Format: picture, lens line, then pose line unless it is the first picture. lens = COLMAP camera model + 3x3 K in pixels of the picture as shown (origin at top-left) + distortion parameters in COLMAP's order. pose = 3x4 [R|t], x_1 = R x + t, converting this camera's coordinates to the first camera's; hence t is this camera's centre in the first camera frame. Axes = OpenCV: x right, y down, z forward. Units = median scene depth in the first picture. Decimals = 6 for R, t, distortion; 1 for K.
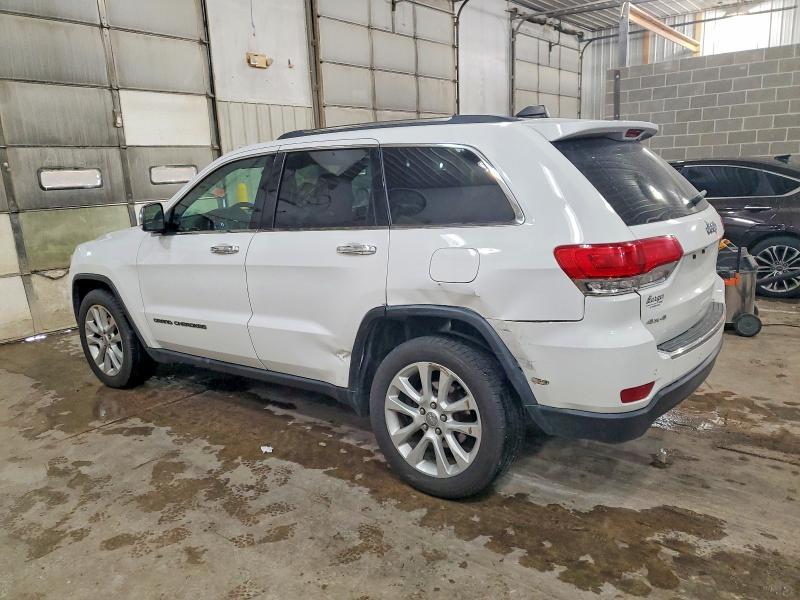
lens RADIAL K [[638.5, 0, 398.3], [0, 638.5, 299.9], [0, 0, 1]] dist [0.005231, 0.022594]
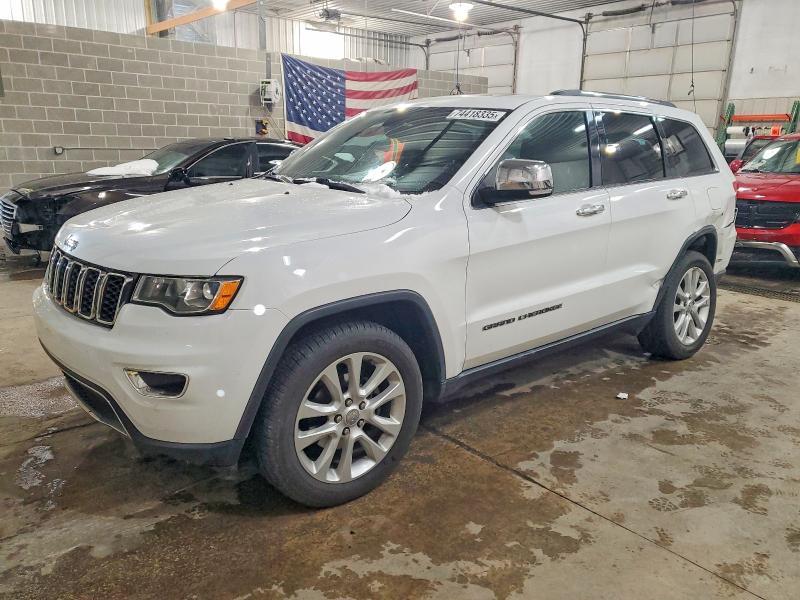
lens RADIAL K [[638.5, 0, 398.2], [0, 638.5, 301.4], [0, 0, 1]] dist [0.005231, 0.022594]
pose [[0.188864, -0.186992, 0.964036, -1.265867], [0.169474, 0.973180, 0.155564, -0.144096], [-0.967269, 0.133998, 0.215488, 1.113732]]
